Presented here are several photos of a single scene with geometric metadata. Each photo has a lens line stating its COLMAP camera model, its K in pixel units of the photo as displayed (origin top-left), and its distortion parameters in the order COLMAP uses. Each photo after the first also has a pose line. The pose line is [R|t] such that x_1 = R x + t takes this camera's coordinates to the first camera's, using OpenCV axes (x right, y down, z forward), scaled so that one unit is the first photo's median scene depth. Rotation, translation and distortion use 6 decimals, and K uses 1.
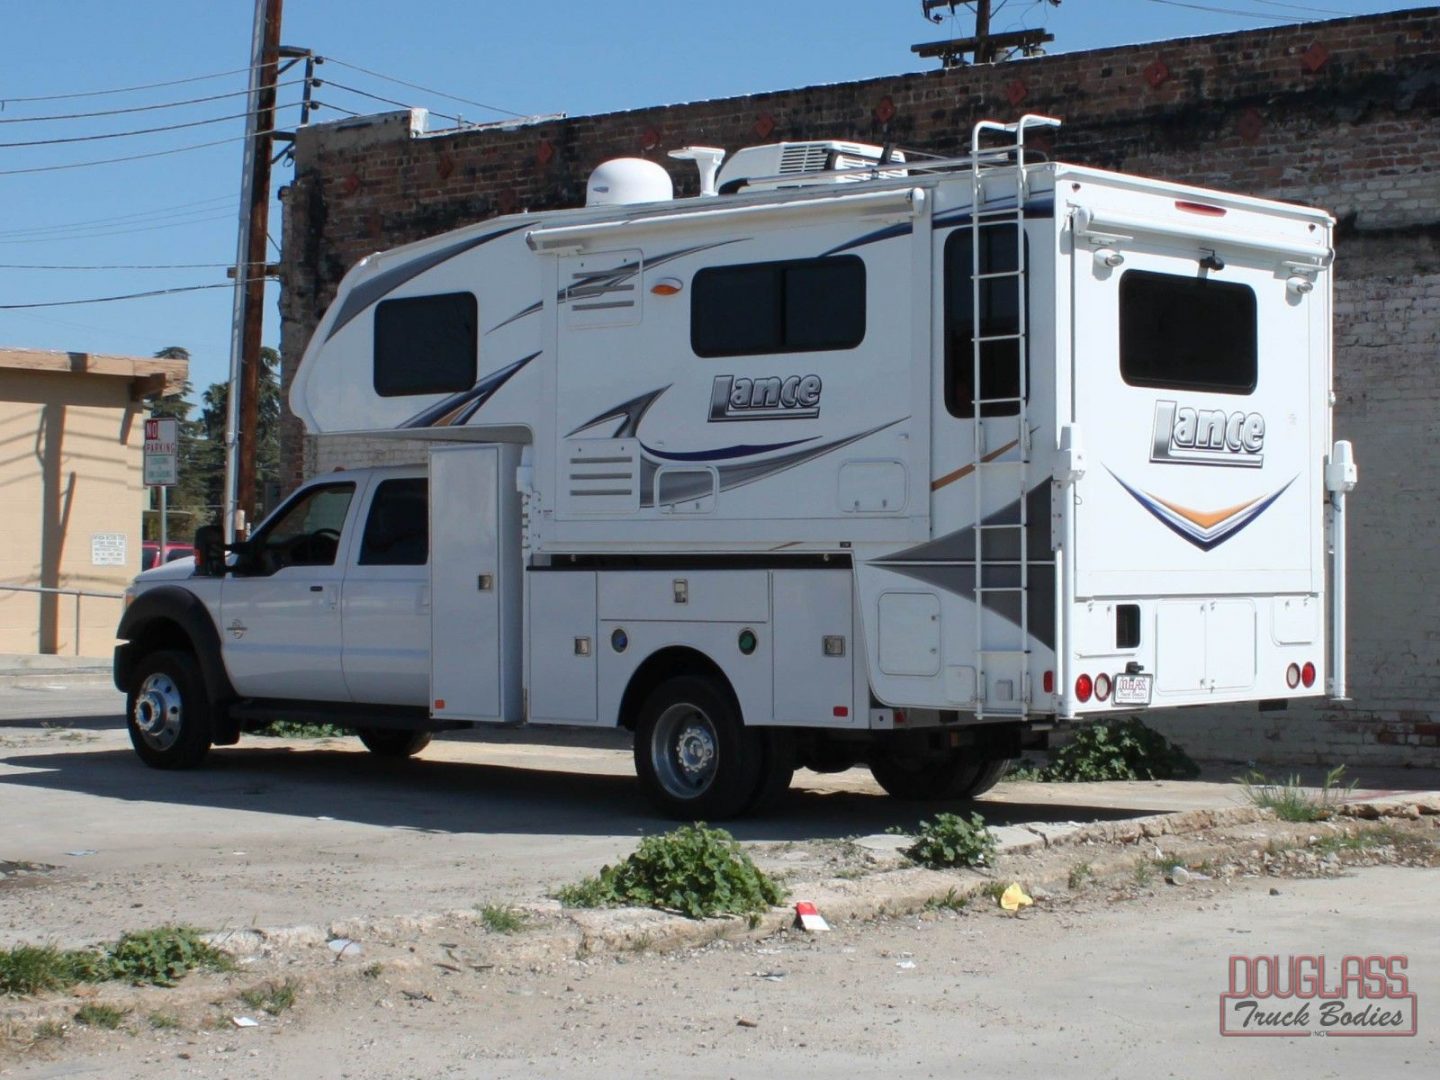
lens RADIAL K [[2928.7, 0, 720.0], [0, 2928.7, 540.0], [0, 0, 1]] dist [-0.208230, 0.276265]
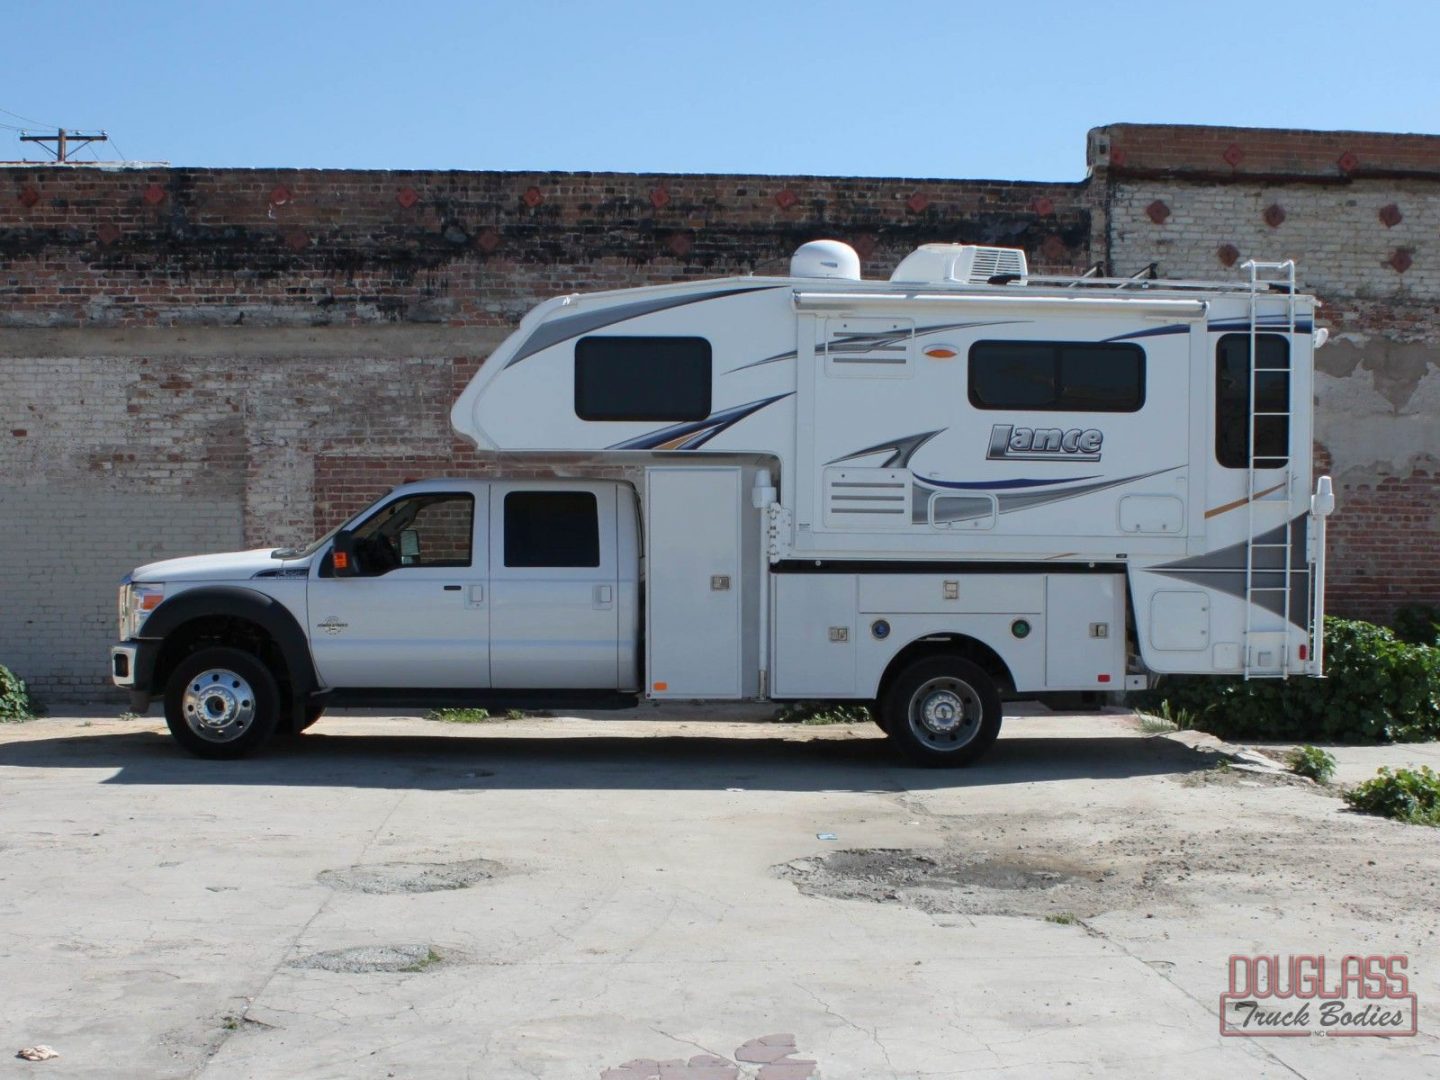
lens RADIAL K [[2093.7, 0, 737.5], [0, 2093.7, 651.0], [0, 0, 1]] dist [-0.178203, 0.162410]
pose [[0.707178, -0.033789, 0.706228, -0.574326], [-0.011420, 0.998181, 0.059193, -0.007078], [-0.706943, -0.049926, 0.705506, 0.329439]]
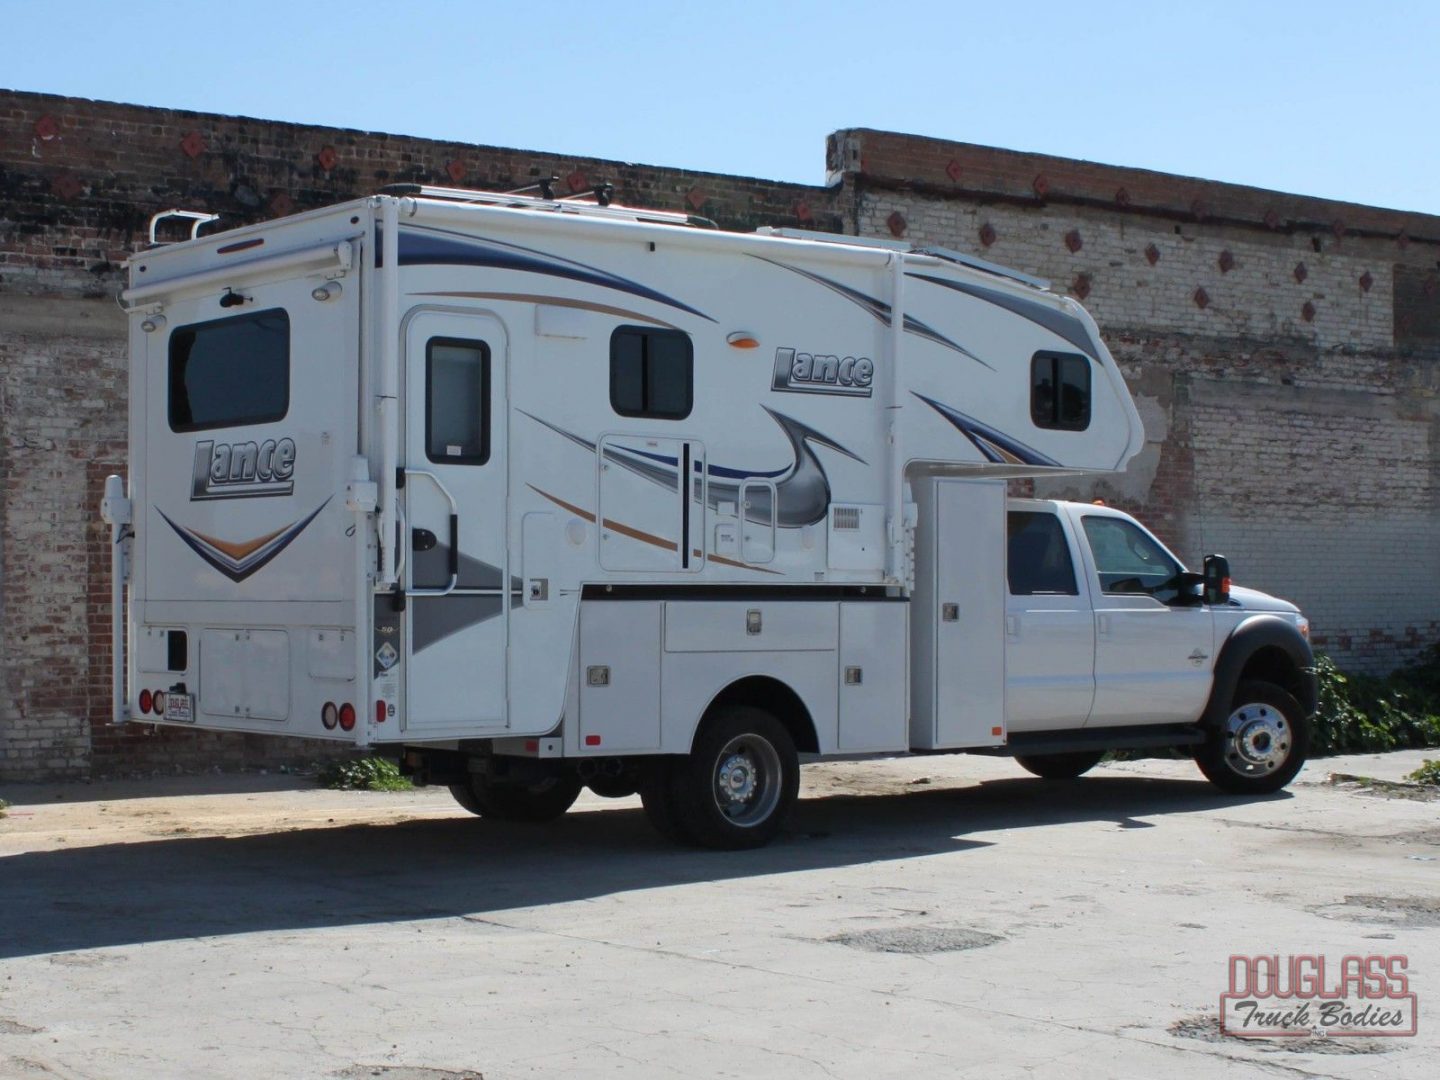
lens RADIAL K [[2472.6, 0, 523.3], [0, 2472.6, 579.9], [0, 0, 1]] dist [-0.182250, 0.173687]
pose [[0.259645, 0.001098, 0.965703, -0.857747], [-0.009217, 0.999957, 0.001342, 0.001717], [-0.965660, -0.009249, 0.259644, 0.778187]]
